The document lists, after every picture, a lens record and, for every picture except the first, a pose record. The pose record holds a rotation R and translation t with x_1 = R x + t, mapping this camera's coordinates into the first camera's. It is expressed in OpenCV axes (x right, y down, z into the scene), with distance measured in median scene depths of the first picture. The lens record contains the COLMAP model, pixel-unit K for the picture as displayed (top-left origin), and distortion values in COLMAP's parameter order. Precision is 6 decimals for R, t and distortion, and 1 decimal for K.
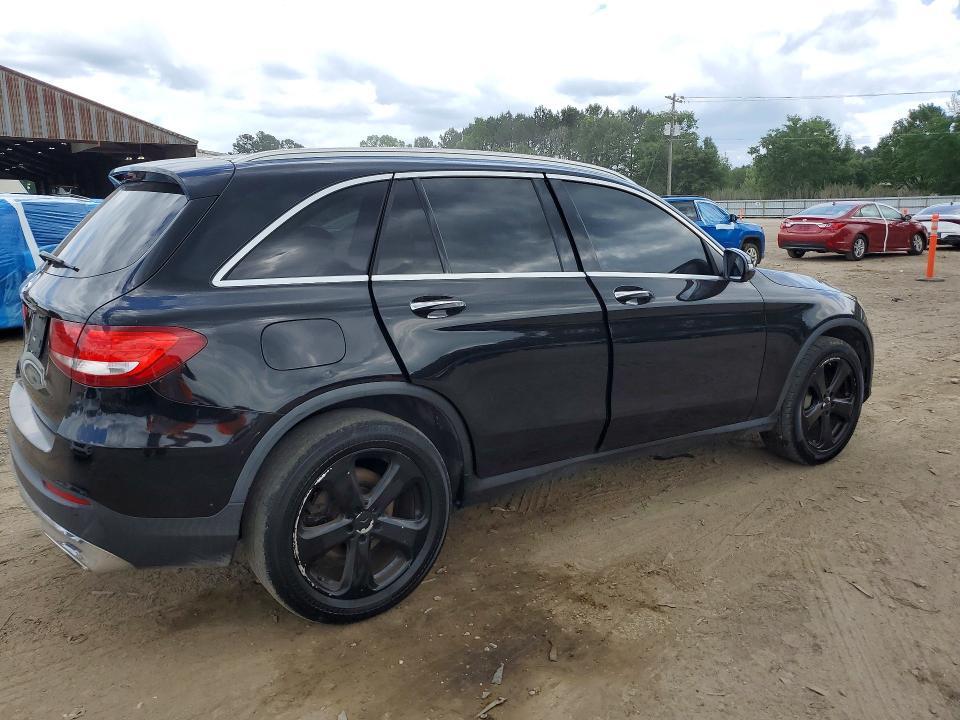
lens RADIAL K [[748.0, 0, 480.0], [0, 748.0, 360.0], [0, 0, 1]] dist [-0.001591, 0.015311]
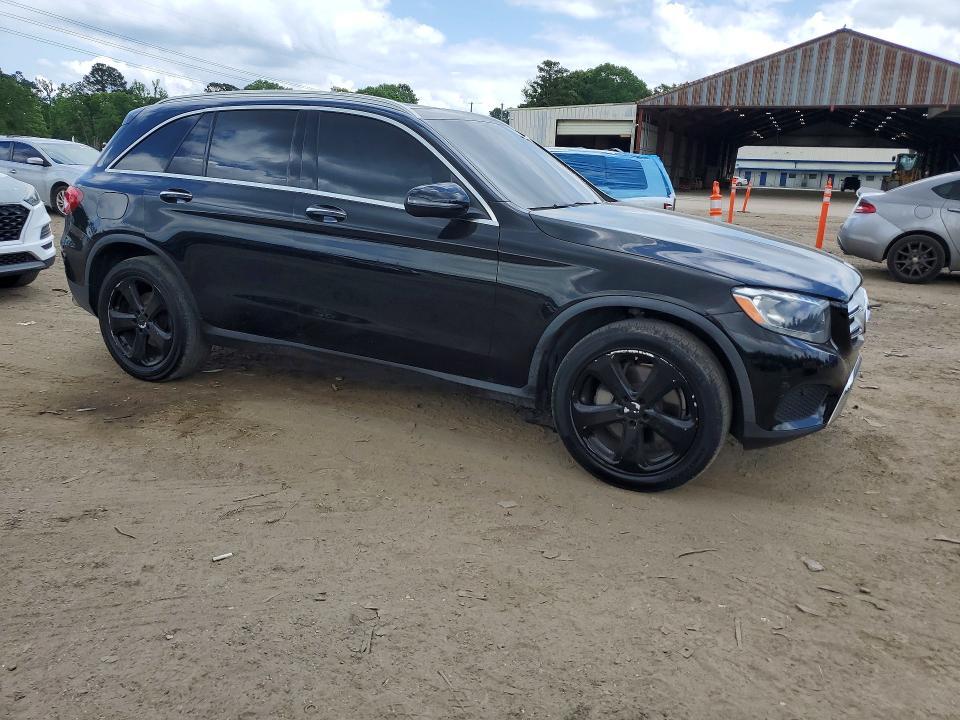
lens RADIAL K [[748.0, 0, 480.0], [0, 748.0, 360.0], [0, 0, 1]] dist [-0.001591, 0.015311]
pose [[0.483771, 0.244139, -0.840454, 1.415066], [-0.211240, 0.964485, 0.158577, -0.109946], [0.849320, 0.100822, 0.518161, 0.666930]]
